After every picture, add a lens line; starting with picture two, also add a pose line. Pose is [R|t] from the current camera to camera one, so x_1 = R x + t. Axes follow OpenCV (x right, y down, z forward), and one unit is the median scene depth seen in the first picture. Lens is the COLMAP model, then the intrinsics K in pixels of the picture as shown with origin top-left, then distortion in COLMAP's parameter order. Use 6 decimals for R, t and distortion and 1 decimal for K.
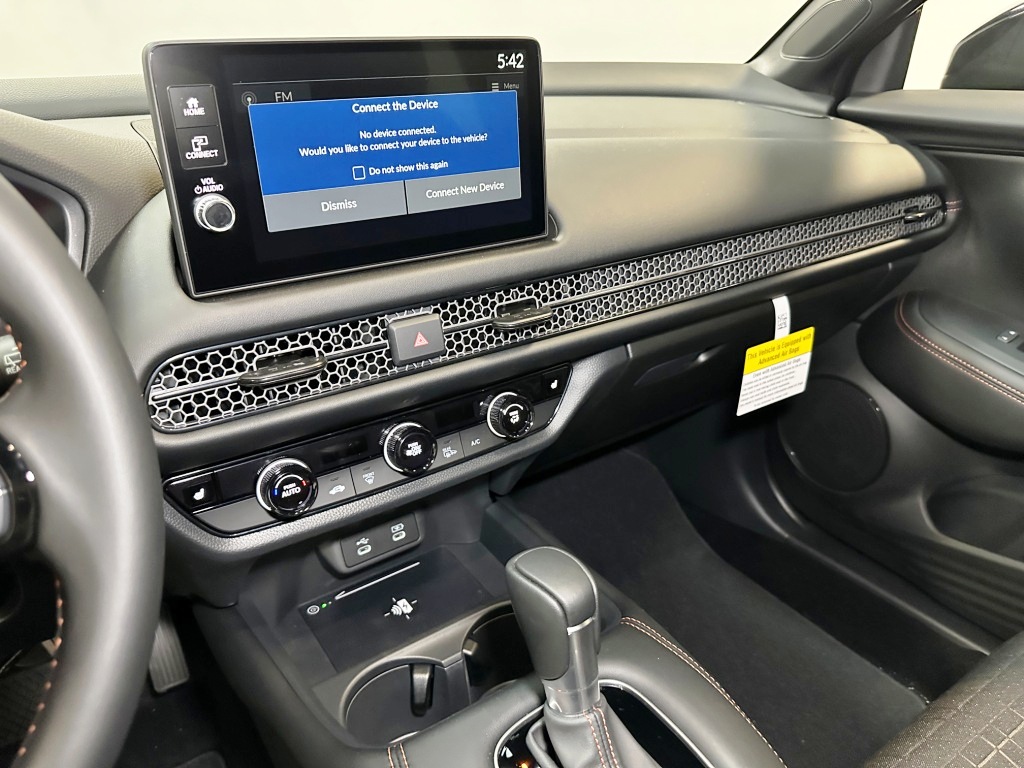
lens RADIAL K [[733.5, 0, 515.8], [0, 733.5, 385.3], [0, 0, 1]] dist [0.007546, -0.006524]
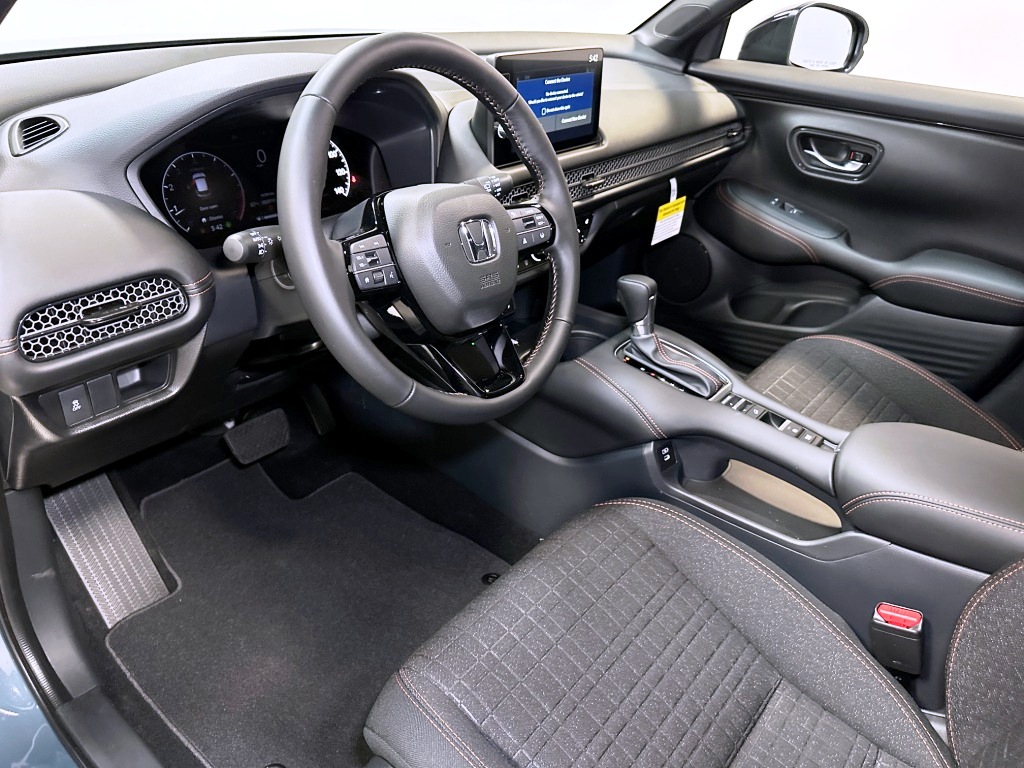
lens RADIAL K [[733.5, 0, 508.7], [0, 733.5, 381.6], [0, 0, 1]] dist [0.007546, -0.006524]
pose [[0.954612, -0.080004, 0.286908, -0.574536], [0.048282, 0.992076, 0.115993, 0.145239], [-0.293914, -0.096876, 0.950910, -0.651515]]
